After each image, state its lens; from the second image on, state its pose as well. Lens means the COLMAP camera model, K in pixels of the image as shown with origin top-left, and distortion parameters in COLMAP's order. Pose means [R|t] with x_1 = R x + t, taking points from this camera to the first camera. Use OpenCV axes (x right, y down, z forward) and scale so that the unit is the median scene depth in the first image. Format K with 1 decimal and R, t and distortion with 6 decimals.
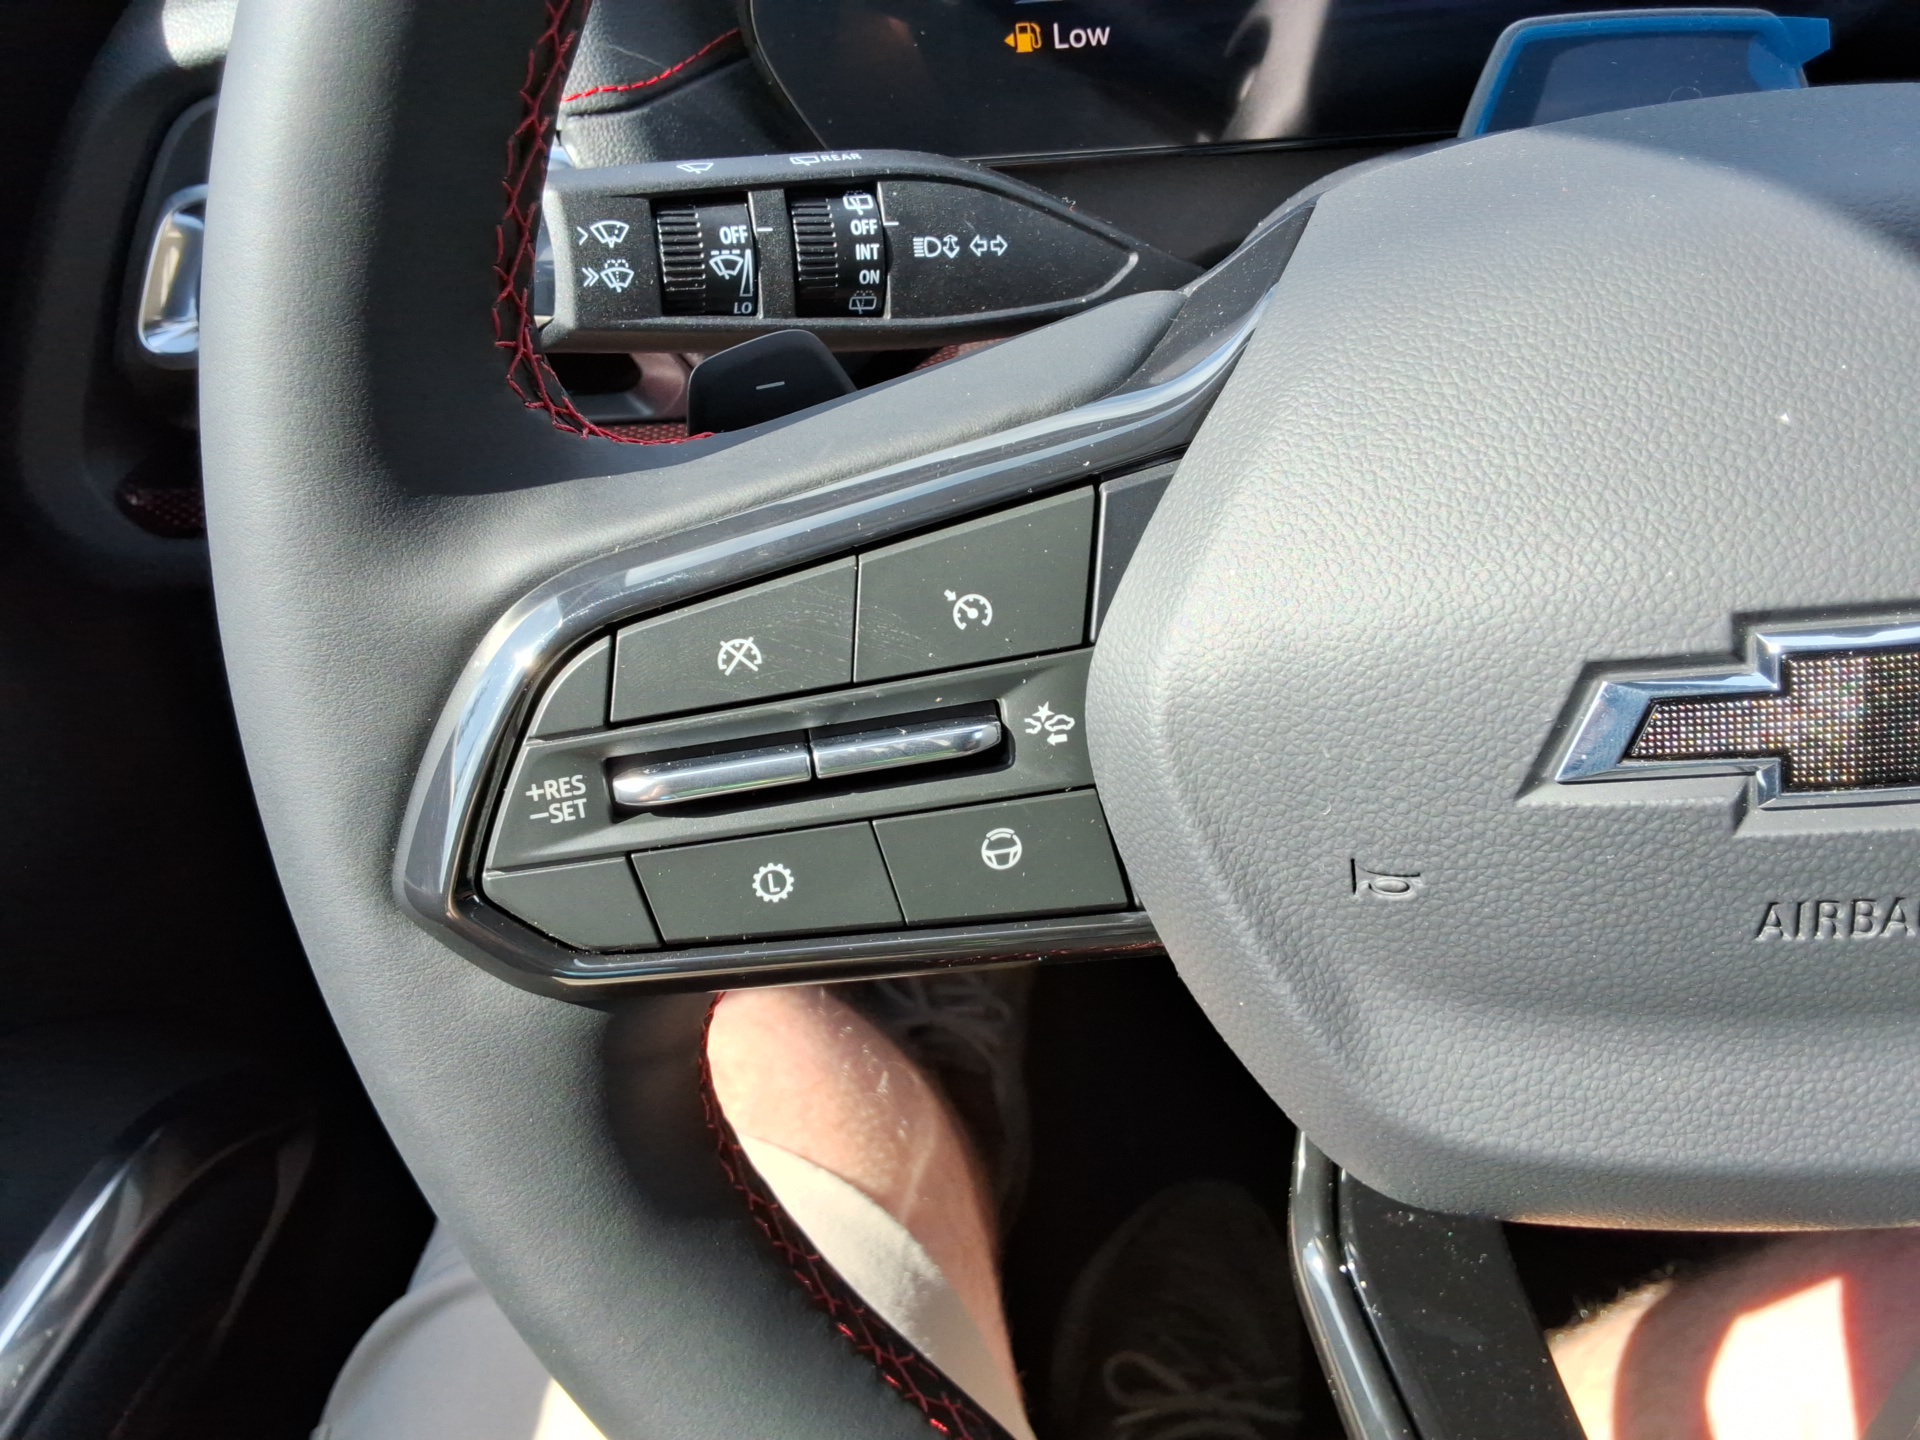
lens RADIAL K [[1537.8, 0, 976.7], [0, 1537.8, 723.7], [0, 0, 1]] dist [0.111782, -0.175809]
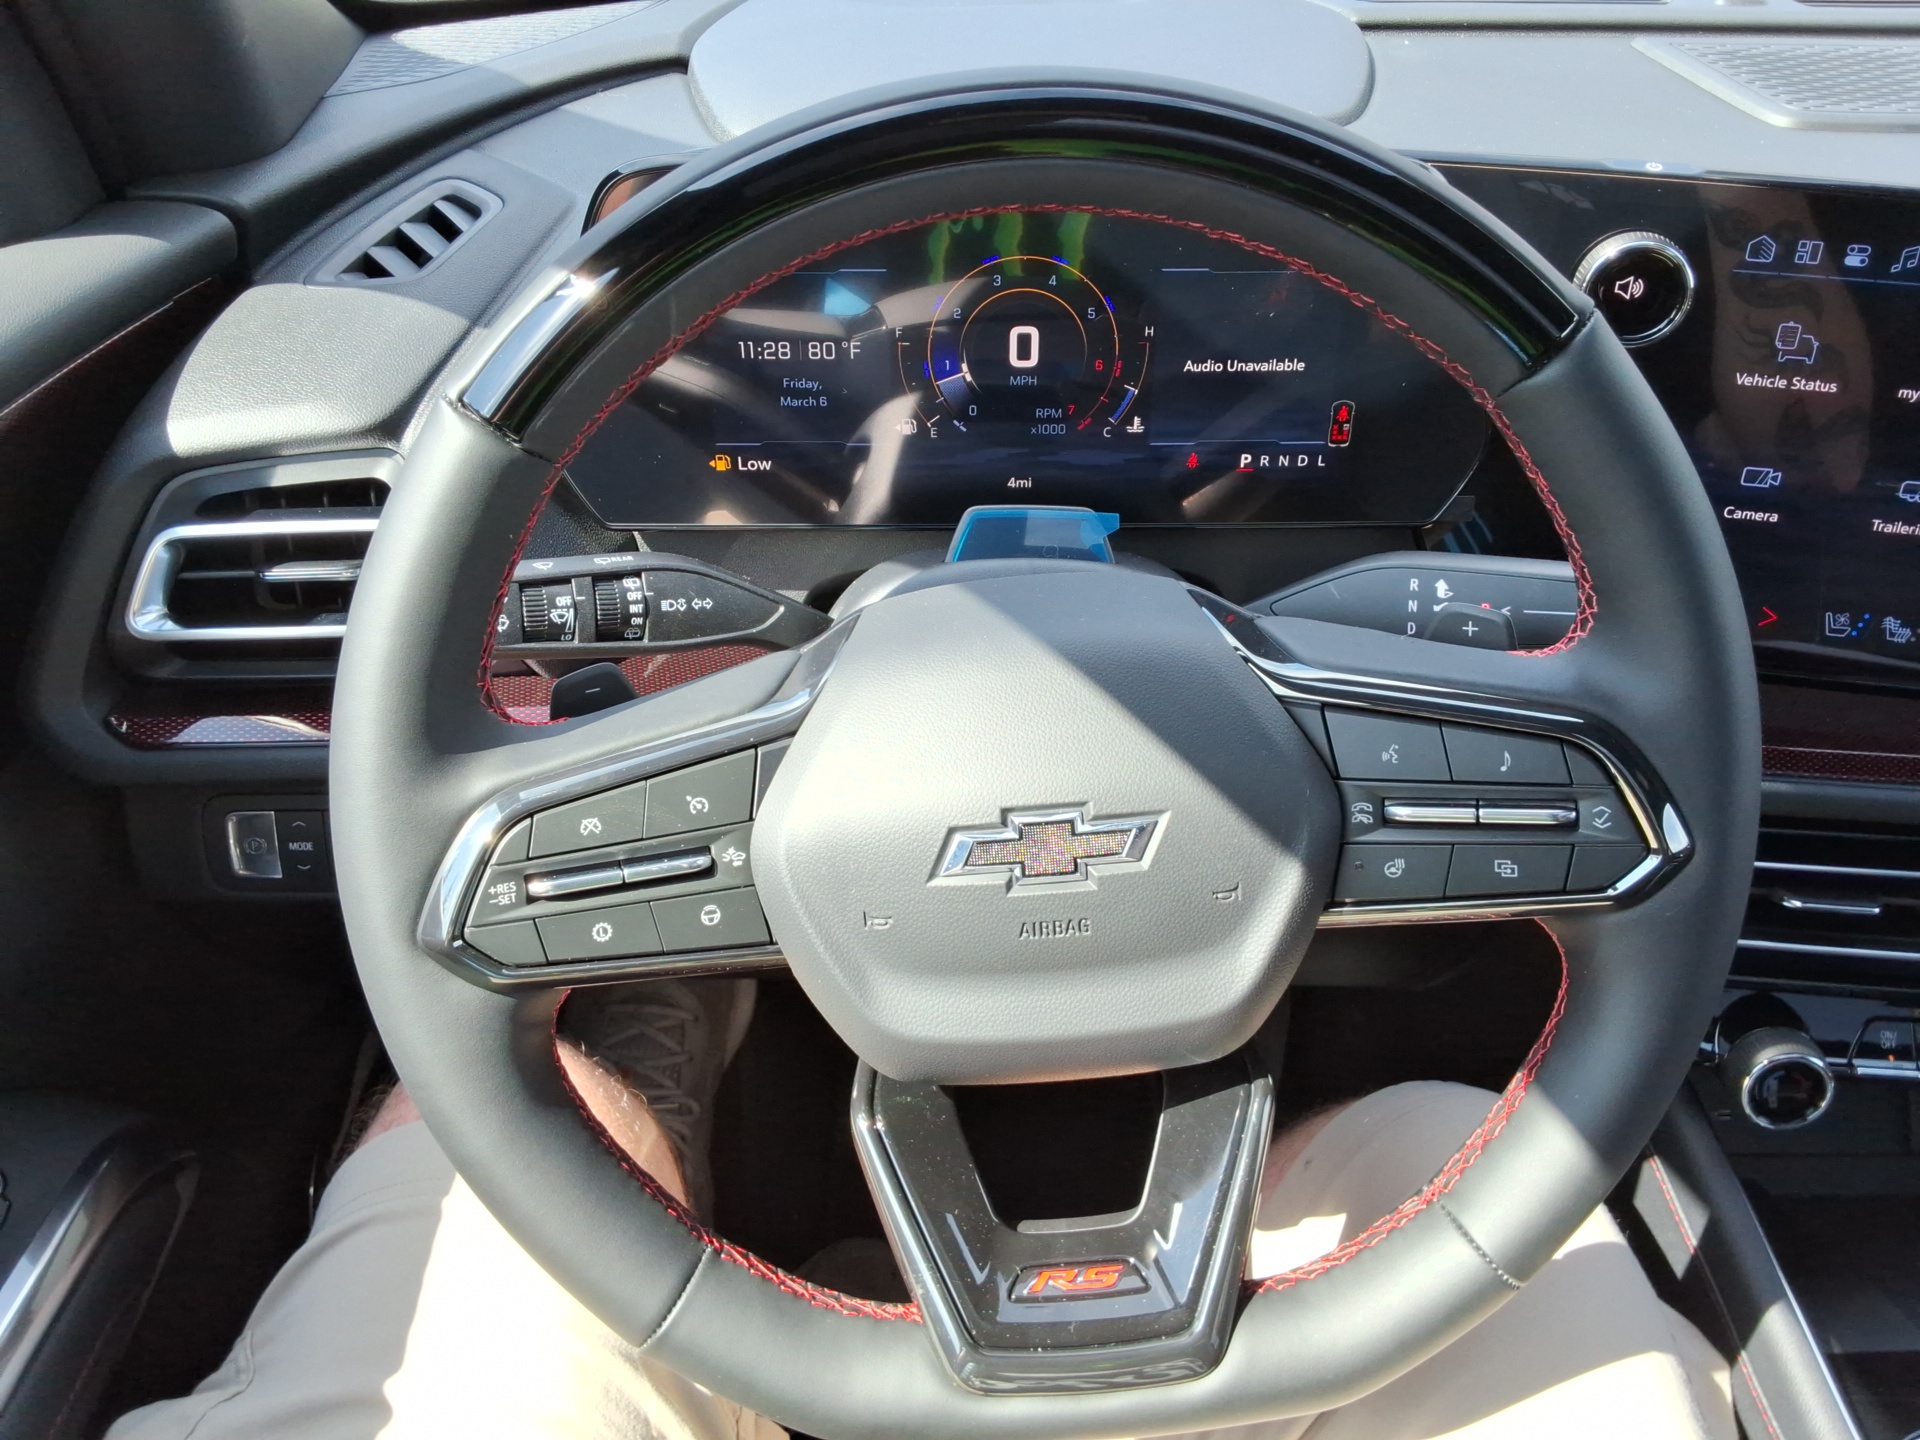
lens RADIAL K [[1537.8, 0, 980.2], [0, 1537.8, 700.0], [0, 0, 1]] dist [0.111782, -0.175809]
pose [[0.979126, 0.012793, 0.202850, -0.057543], [0.012147, 0.992550, -0.121229, 0.049344], [-0.202889, 0.121162, 0.971677, -1.223532]]
